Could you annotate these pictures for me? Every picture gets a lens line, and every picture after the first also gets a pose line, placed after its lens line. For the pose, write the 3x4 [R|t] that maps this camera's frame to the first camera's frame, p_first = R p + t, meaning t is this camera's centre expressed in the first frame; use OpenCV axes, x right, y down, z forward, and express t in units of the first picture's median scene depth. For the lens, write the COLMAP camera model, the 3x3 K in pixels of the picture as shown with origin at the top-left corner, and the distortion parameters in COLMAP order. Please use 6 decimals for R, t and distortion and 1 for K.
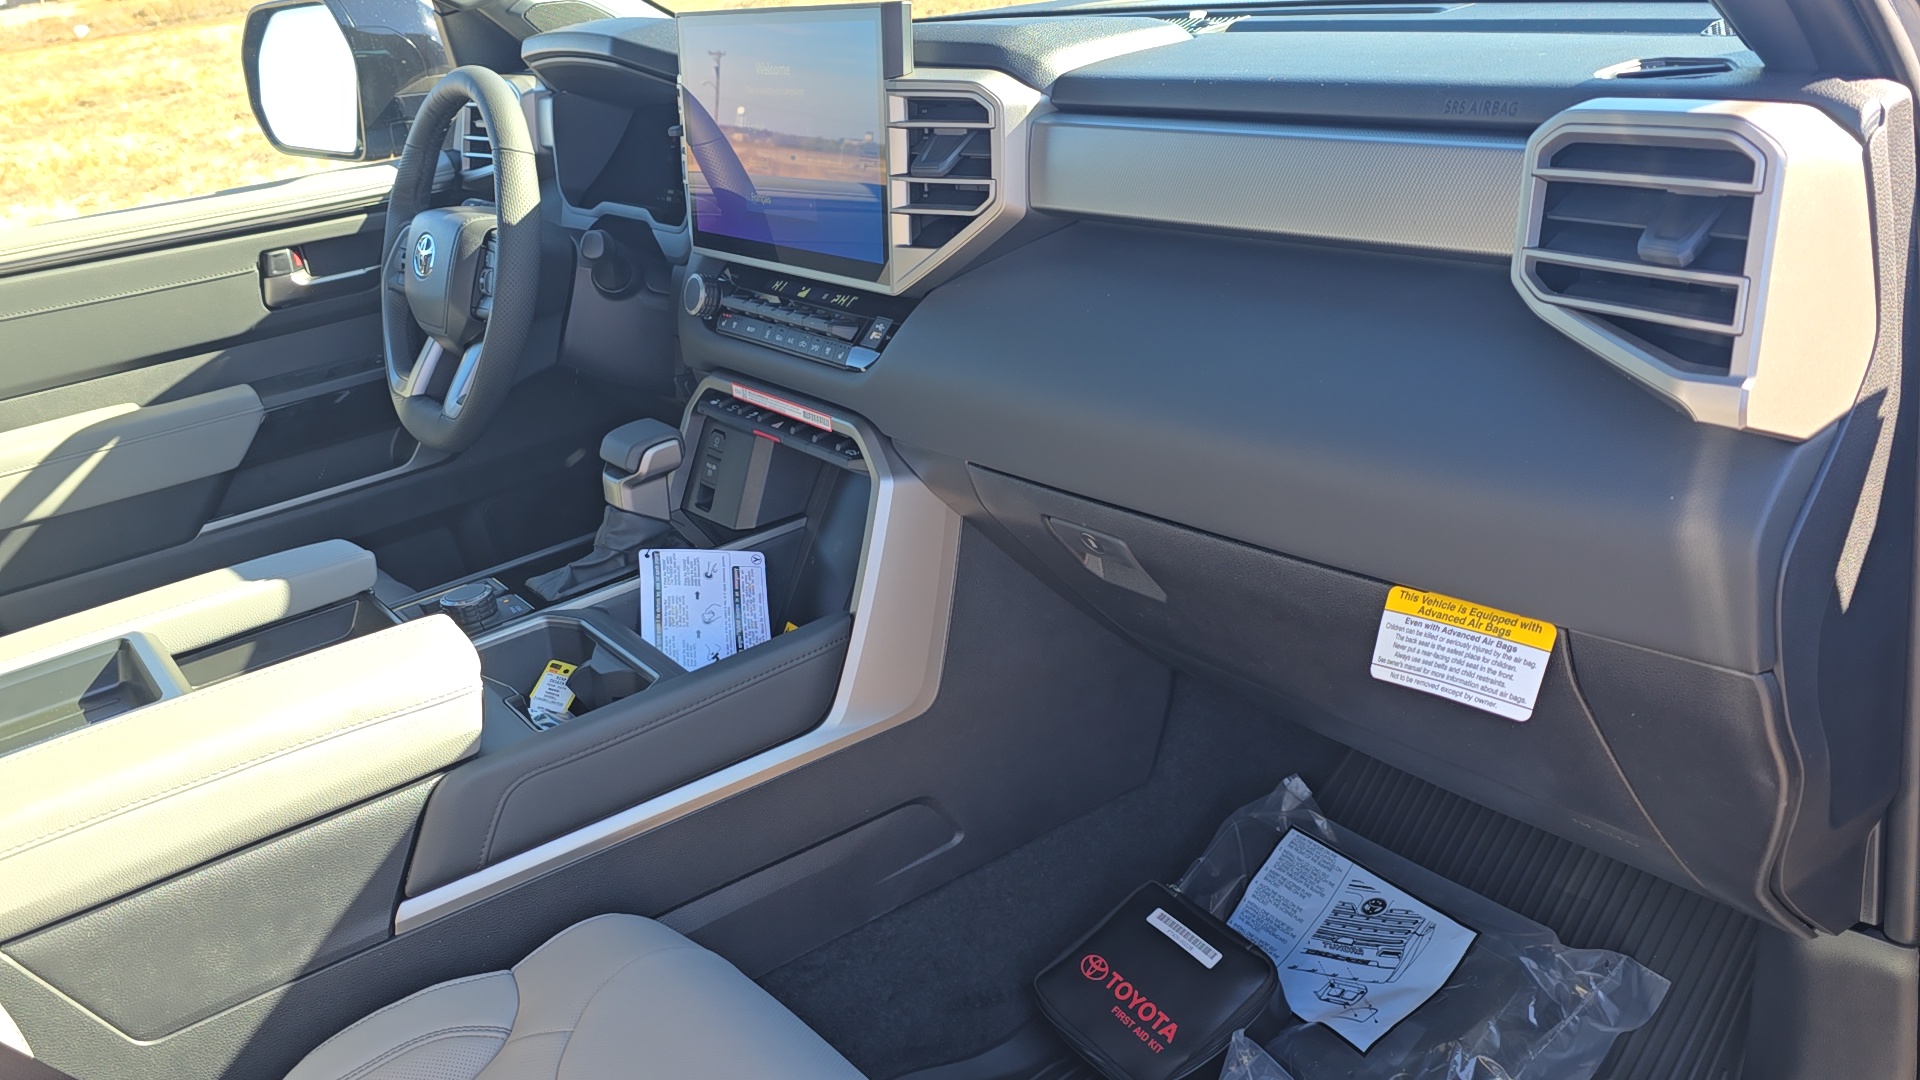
lens RADIAL K [[1607.1, 0, 952.4], [0, 1607.1, 553.7], [0, 0, 1]] dist [-0.008258, 0.005844]
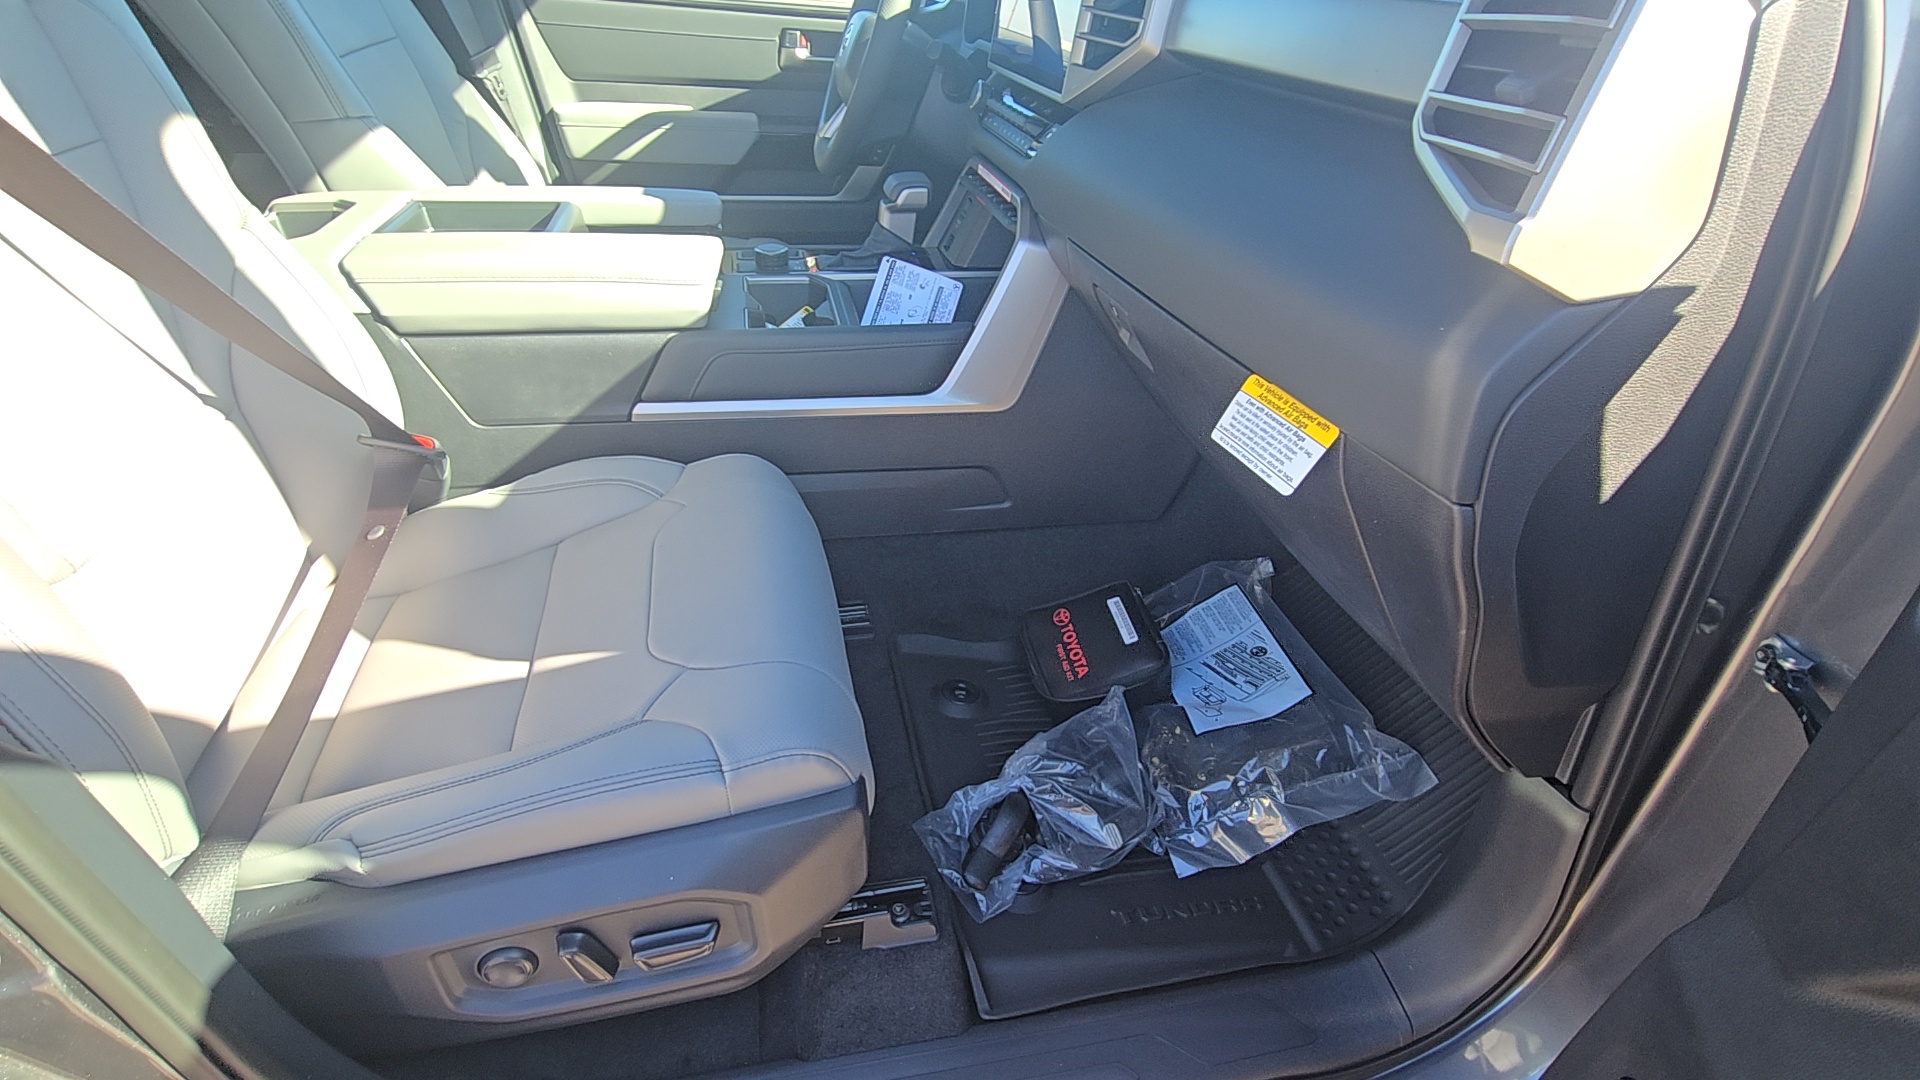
lens RADIAL K [[974.3, 0, 960.6], [0, 974.3, 544.7], [0, 0, 1]] dist [0.000614, 0.000646]
pose [[0.901084, 0.357911, -0.244840, 0.235941], [-0.311112, 0.926891, 0.209958, 0.042884], [0.302086, -0.113017, 0.946557, 0.153938]]
